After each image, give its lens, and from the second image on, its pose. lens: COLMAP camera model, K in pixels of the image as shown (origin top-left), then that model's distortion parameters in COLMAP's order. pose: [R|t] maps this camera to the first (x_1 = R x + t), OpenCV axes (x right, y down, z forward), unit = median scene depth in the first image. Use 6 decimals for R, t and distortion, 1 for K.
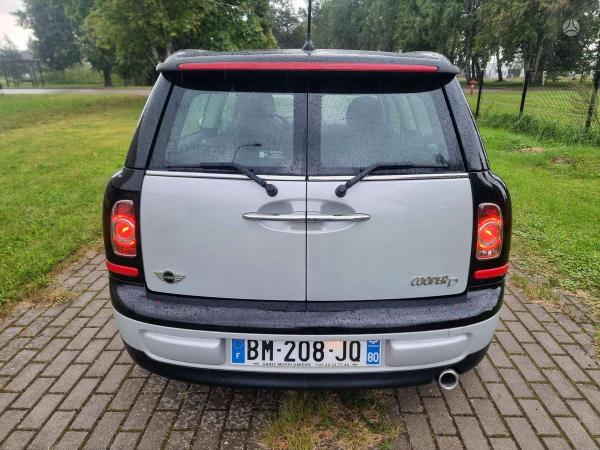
lens RADIAL K [[420.8, 0, 300.0], [0, 420.8, 225.0], [0, 0, 1]] dist [0.047670, 0.000806]
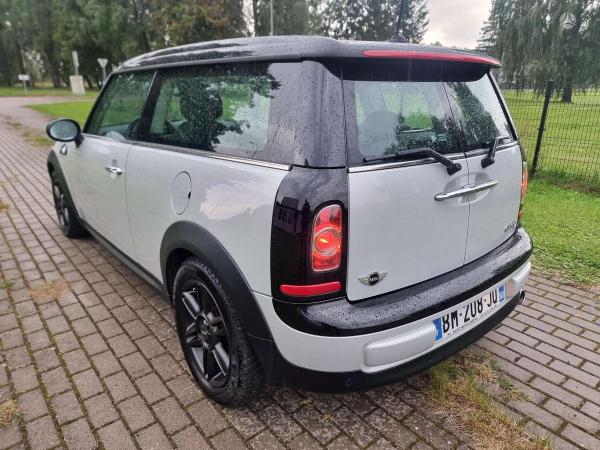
lens RADIAL K [[435.9, 0, 295.2], [0, 435.9, 223.1], [0, 0, 1]] dist [0.045009, -0.048109]
pose [[0.766209, -0.200668, 0.610456, -1.004708], [0.215908, 0.975155, 0.049556, -0.081719], [-0.605234, 0.093832, 0.790498, 0.331373]]
